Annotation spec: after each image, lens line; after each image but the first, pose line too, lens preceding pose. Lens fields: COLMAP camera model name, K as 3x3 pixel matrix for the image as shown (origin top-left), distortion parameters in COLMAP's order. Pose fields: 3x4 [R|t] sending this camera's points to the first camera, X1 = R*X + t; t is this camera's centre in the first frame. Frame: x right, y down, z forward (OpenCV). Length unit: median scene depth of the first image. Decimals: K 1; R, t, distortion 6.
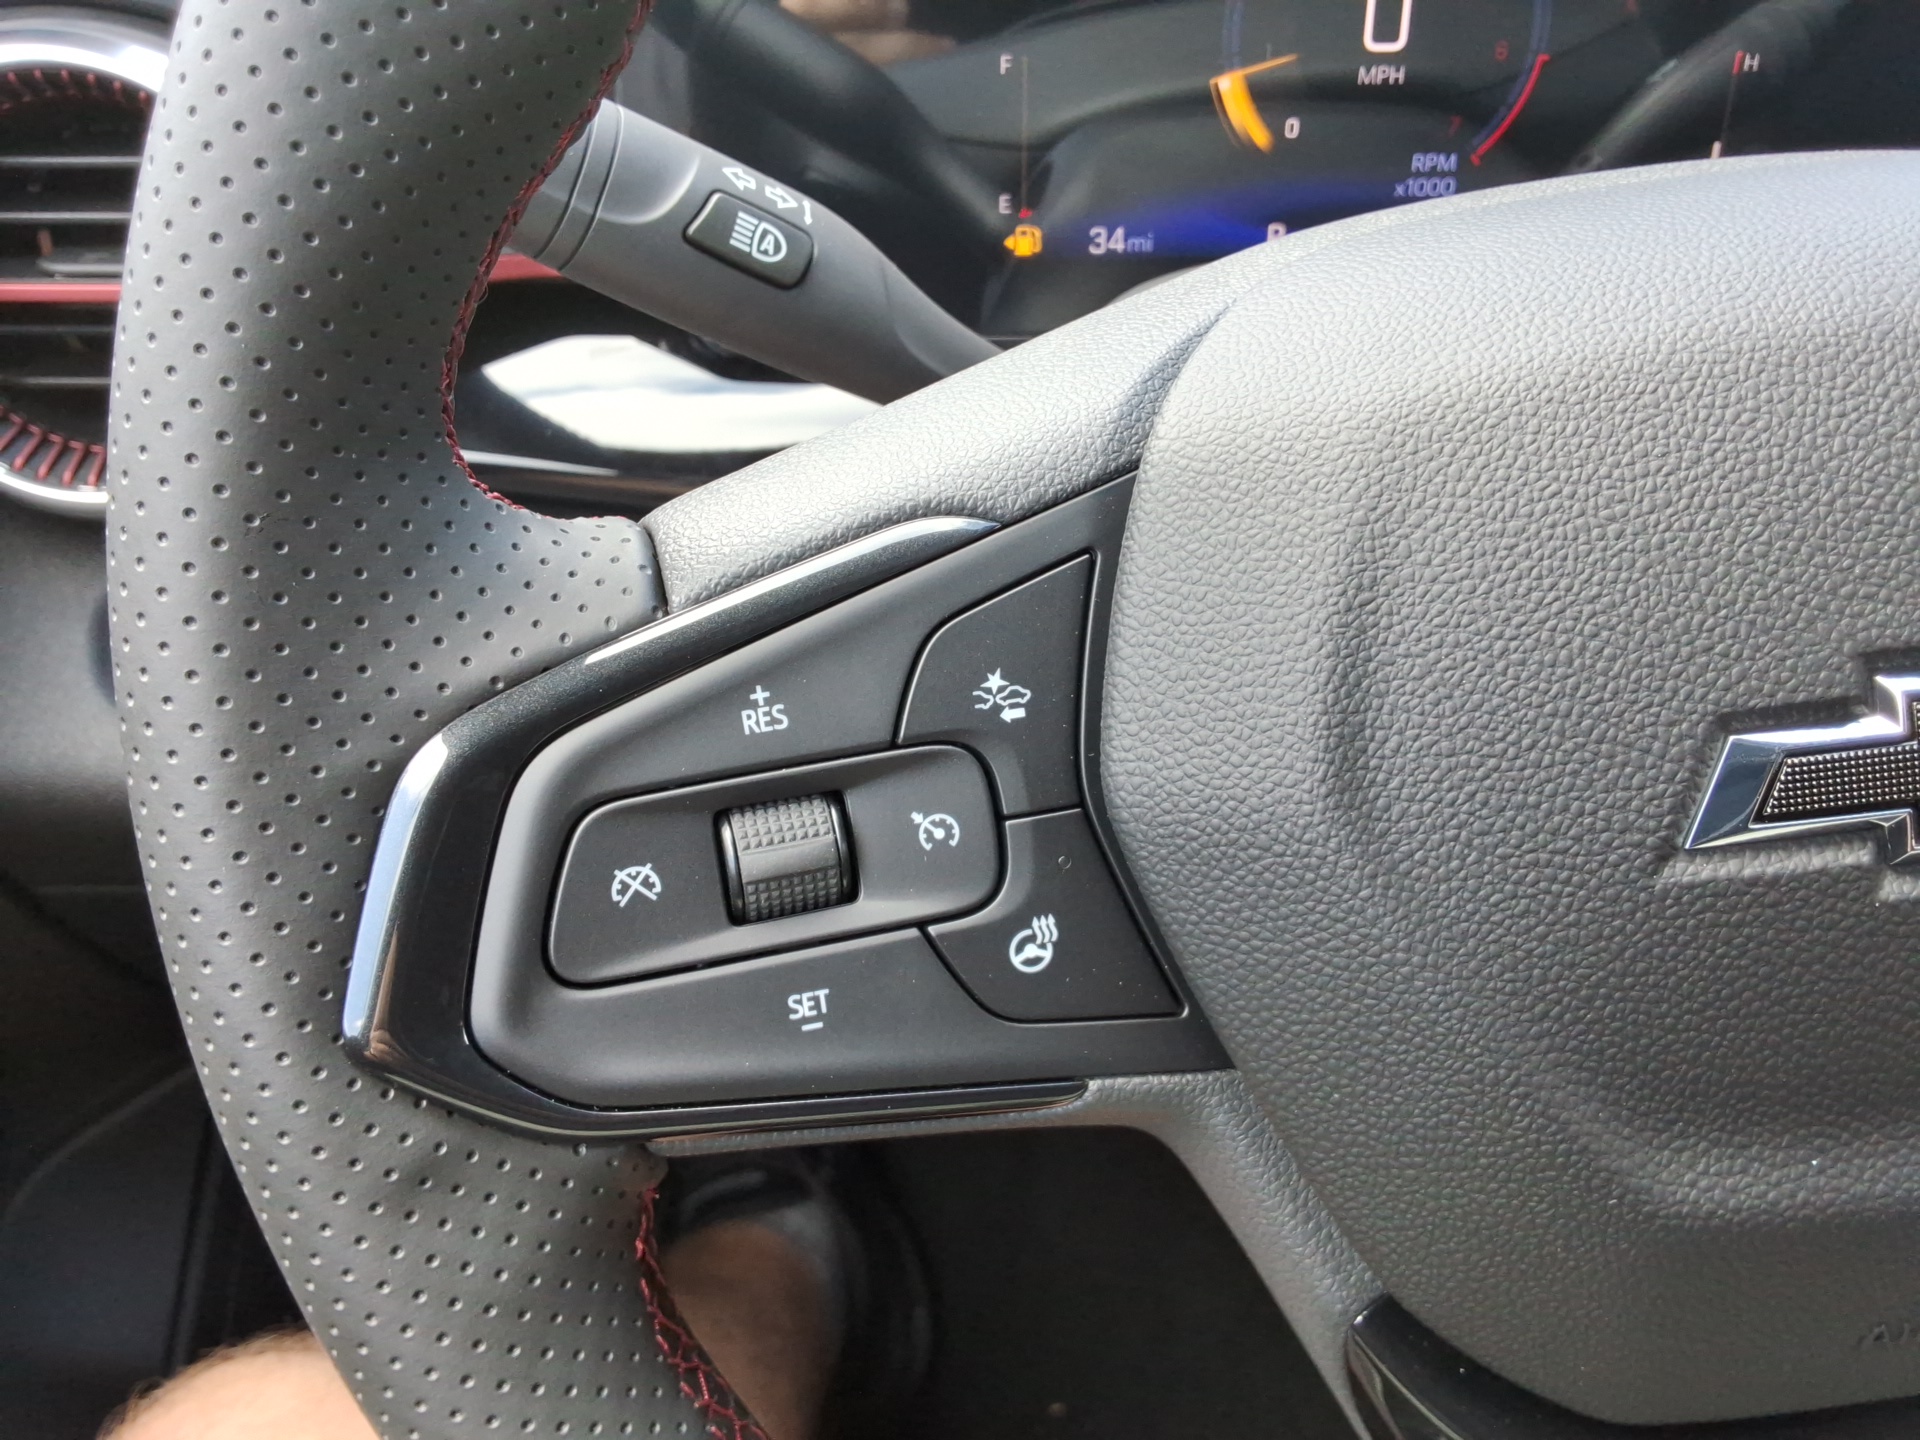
lens RADIAL K [[1549.0, 0, 960.0], [0, 1549.0, 720.0], [0, 0, 1]] dist [0.114903, -0.194544]
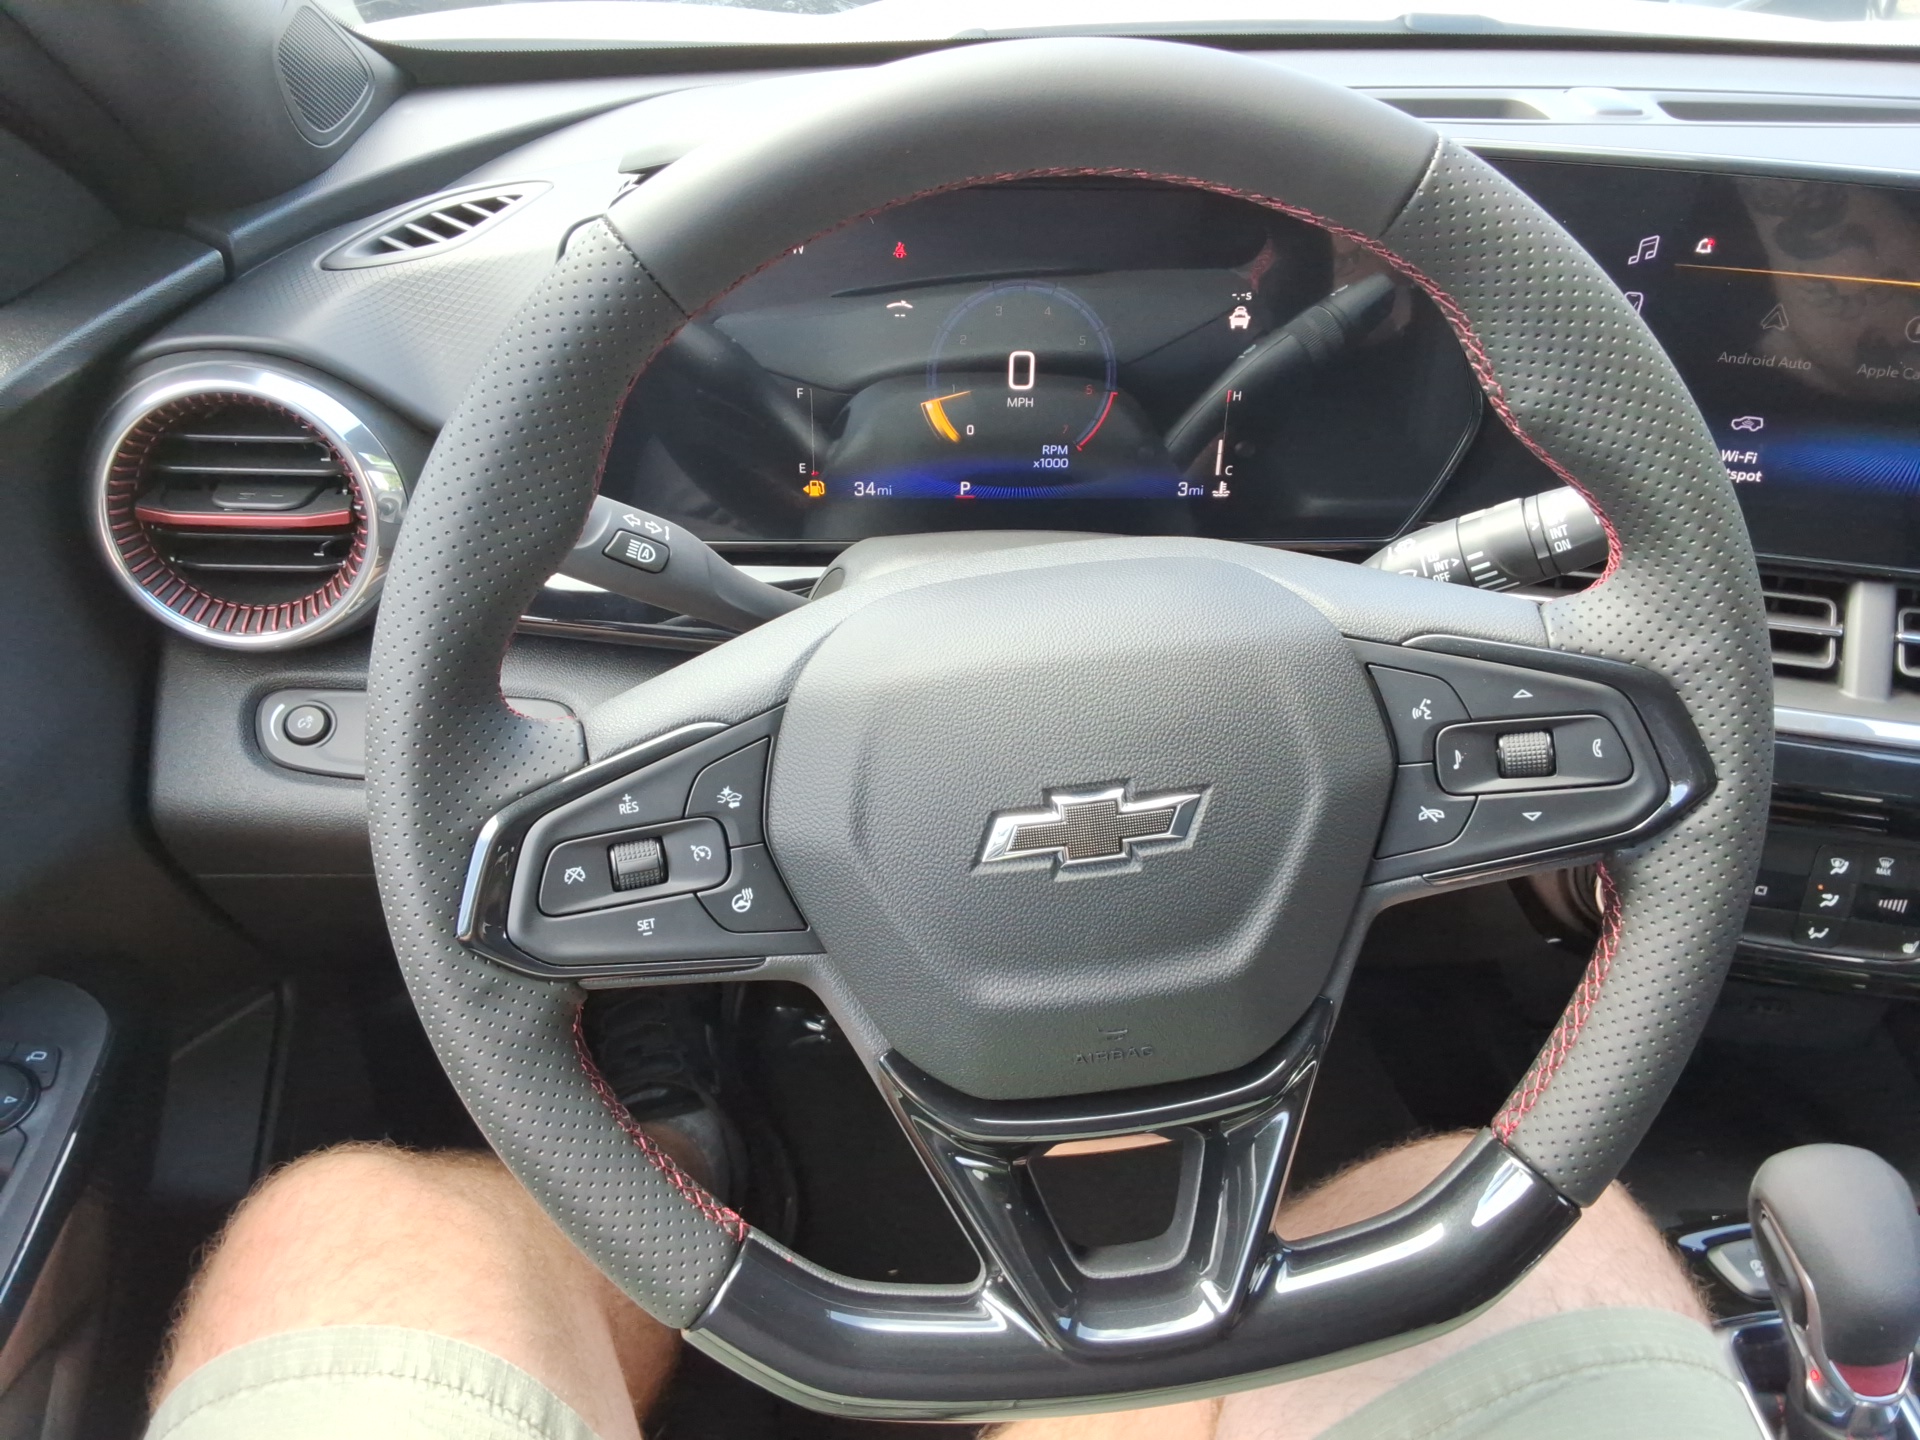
lens RADIAL K [[1552.9, 0, 965.8], [0, 1552.9, 700.8], [0, 0, 1]] dist [0.106596, -0.166203]
pose [[0.999176, 0.008718, 0.039627, 0.298554], [-0.008556, 0.999954, -0.004235, -0.159121], [-0.039663, 0.003892, 0.999206, -1.444122]]
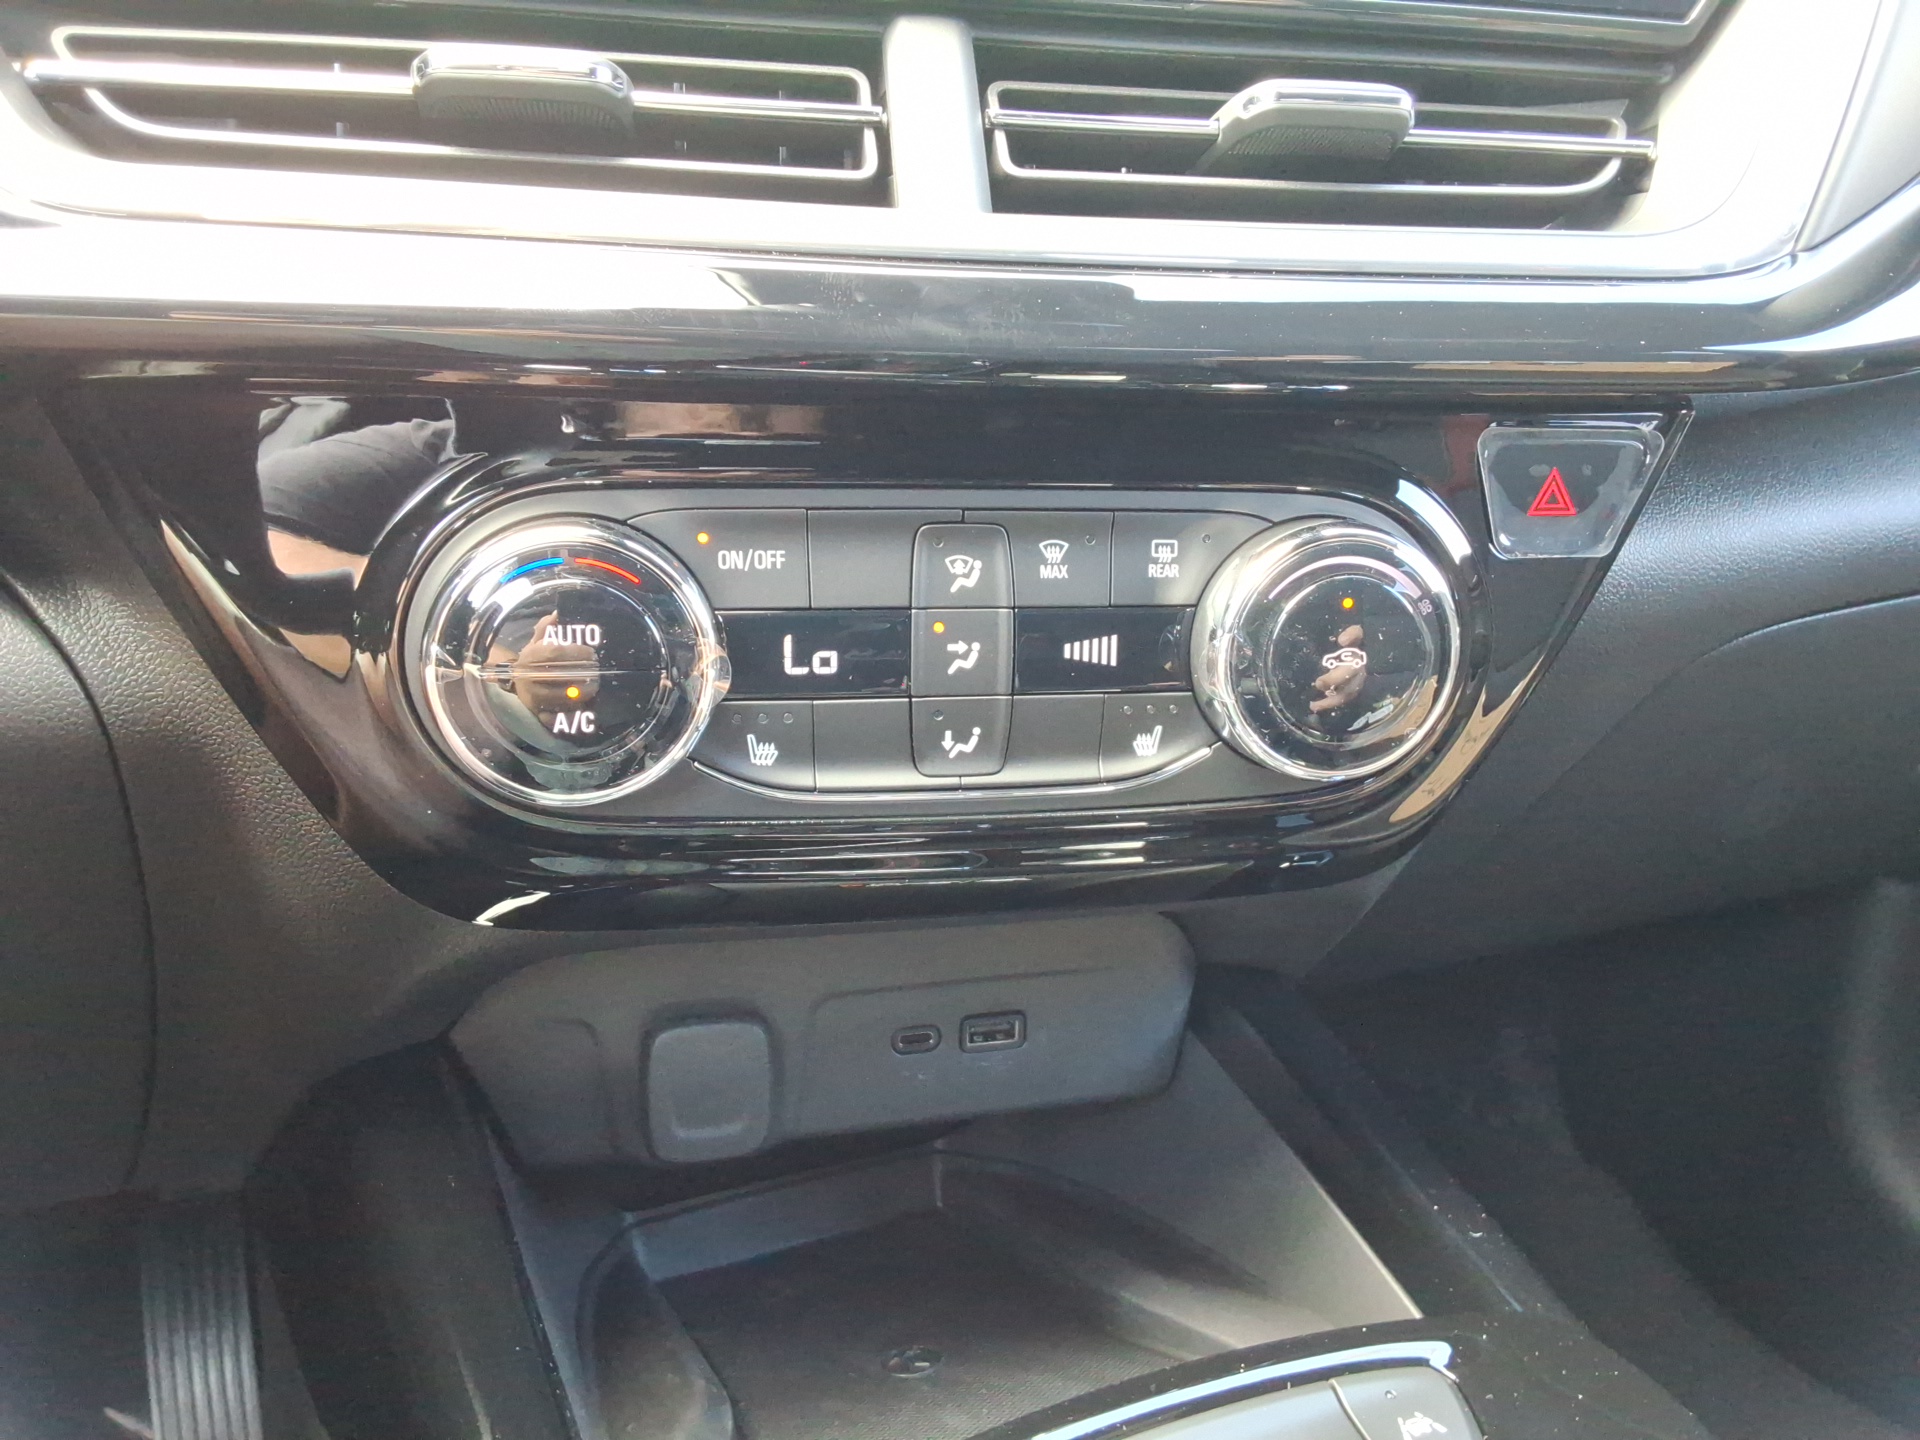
lens RADIAL K [[1552.9, 0, 965.8], [0, 1552.9, 700.8], [0, 0, 1]] dist [0.106596, -0.166203]
pose [[0.913851, -0.079775, 0.398135, 1.820814], [0.174786, 0.962305, -0.208374, 0.665125], [-0.366504, 0.260011, 0.893347, 0.727798]]
